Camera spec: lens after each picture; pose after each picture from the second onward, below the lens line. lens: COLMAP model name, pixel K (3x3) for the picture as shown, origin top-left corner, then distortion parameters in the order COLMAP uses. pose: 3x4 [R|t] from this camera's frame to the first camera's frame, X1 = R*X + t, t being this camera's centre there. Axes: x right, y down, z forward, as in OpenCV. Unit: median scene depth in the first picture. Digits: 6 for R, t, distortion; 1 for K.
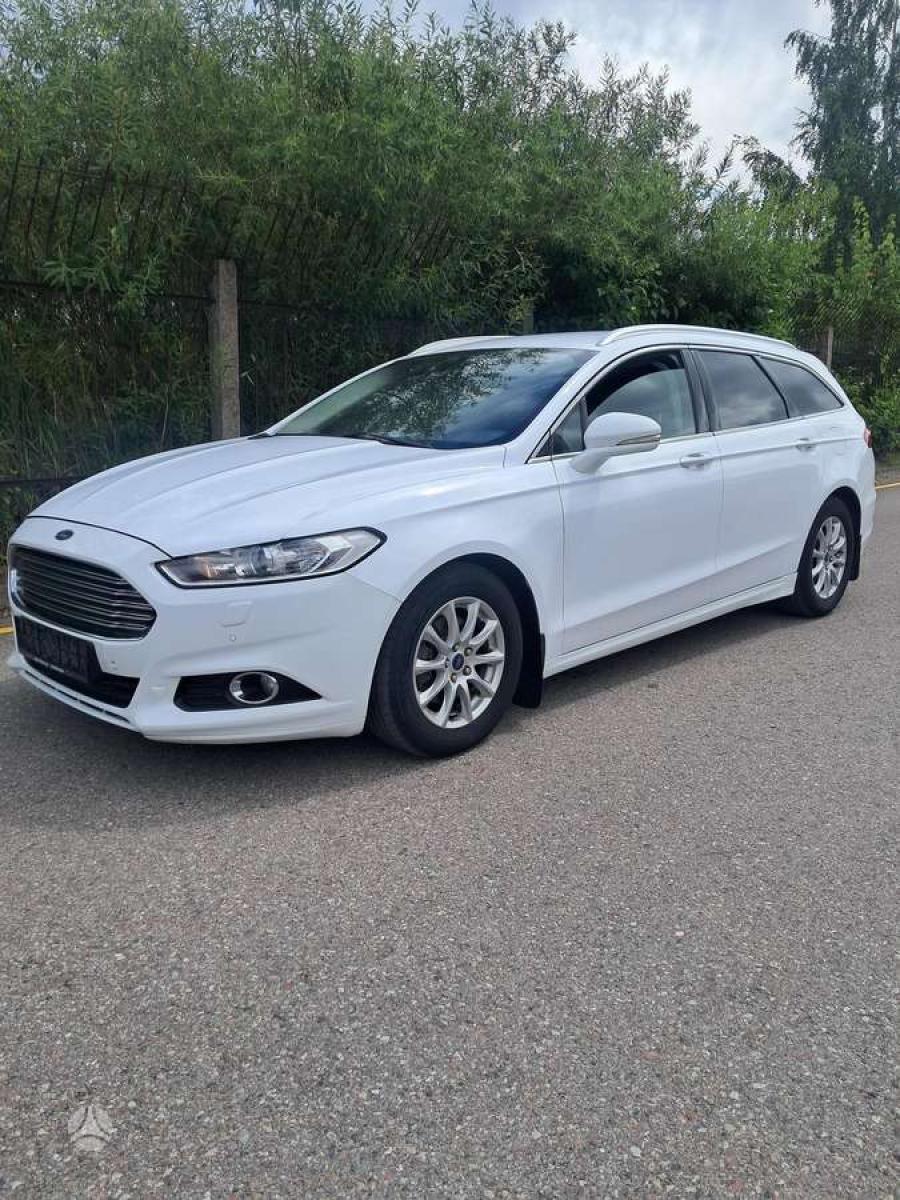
lens RADIAL K [[944.4, 0, 457.7], [0, 944.4, 590.0], [0, 0, 1]] dist [0.007811, -0.004733]
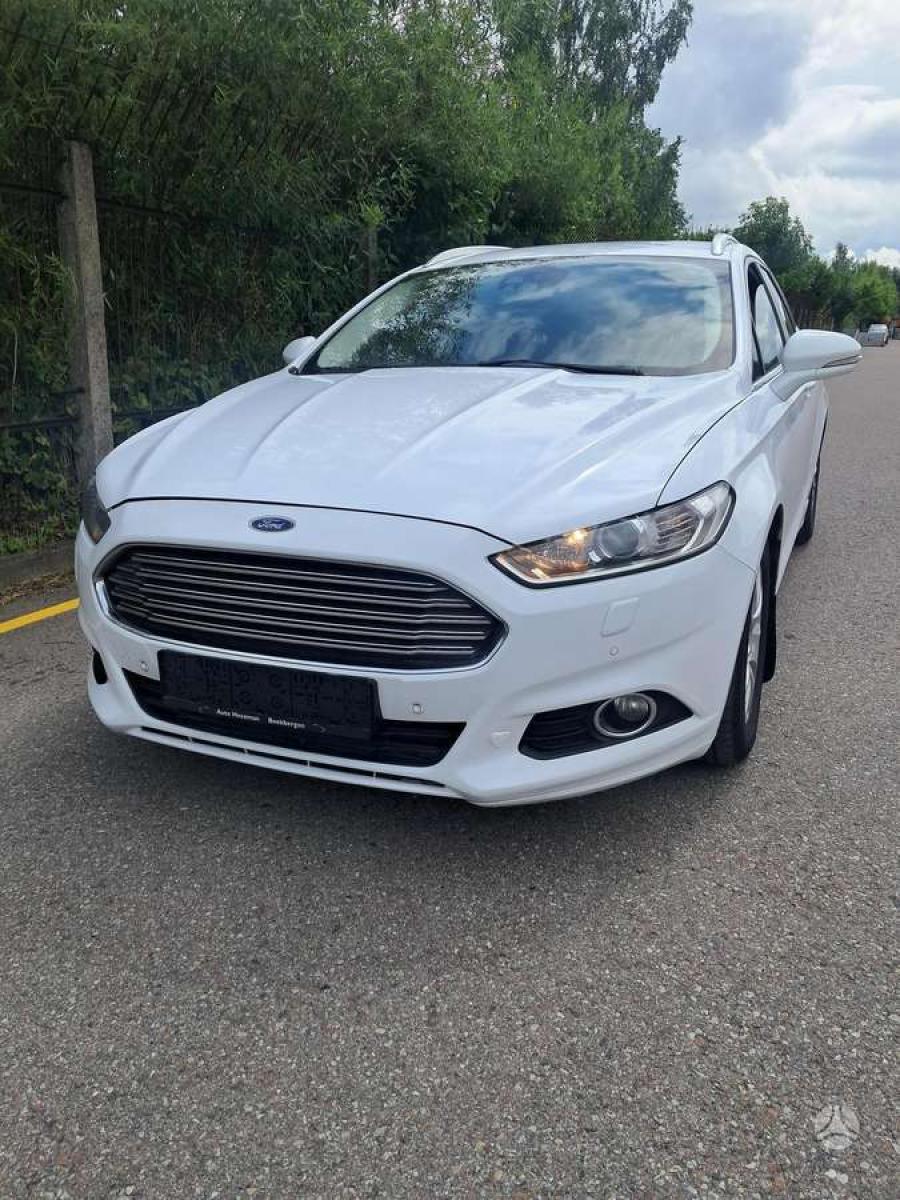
lens RADIAL K [[944.4, 0, 457.7], [0, 944.4, 590.0], [0, 0, 1]] dist [0.007811, -0.004733]
pose [[0.940058, -0.101146, 0.325670, -0.489314], [0.079383, 0.993671, 0.079472, -0.050978], [-0.331648, -0.048856, 0.942137, 0.316879]]
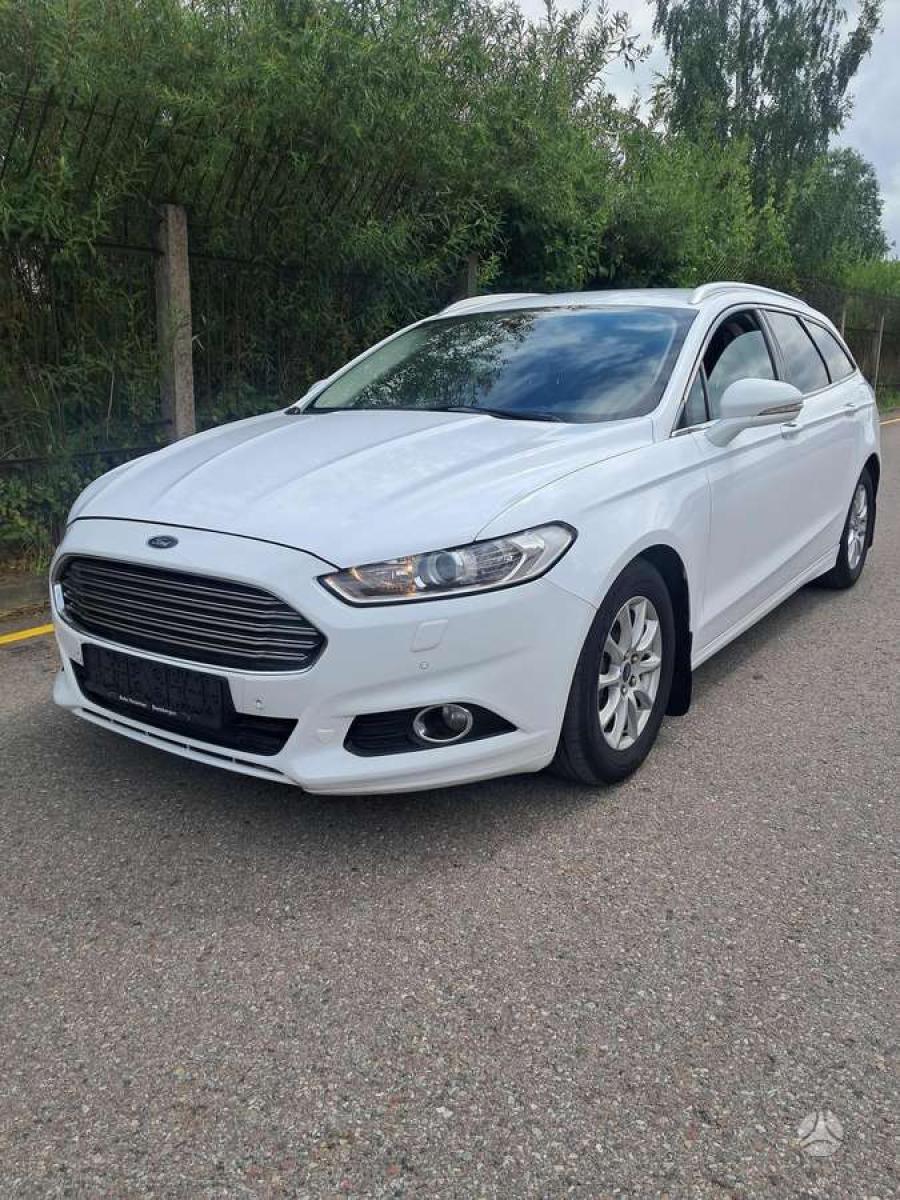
lens RADIAL K [[941.5, 0, 450.0], [0, 941.5, 600.0], [0, 0, 1]] dist [0.005880, -0.002120]
pose [[0.987459, -0.043789, 0.151684, -0.286109], [0.036673, 0.998106, 0.049398, -0.037951], [-0.153559, -0.043216, 0.987194, 0.171749]]
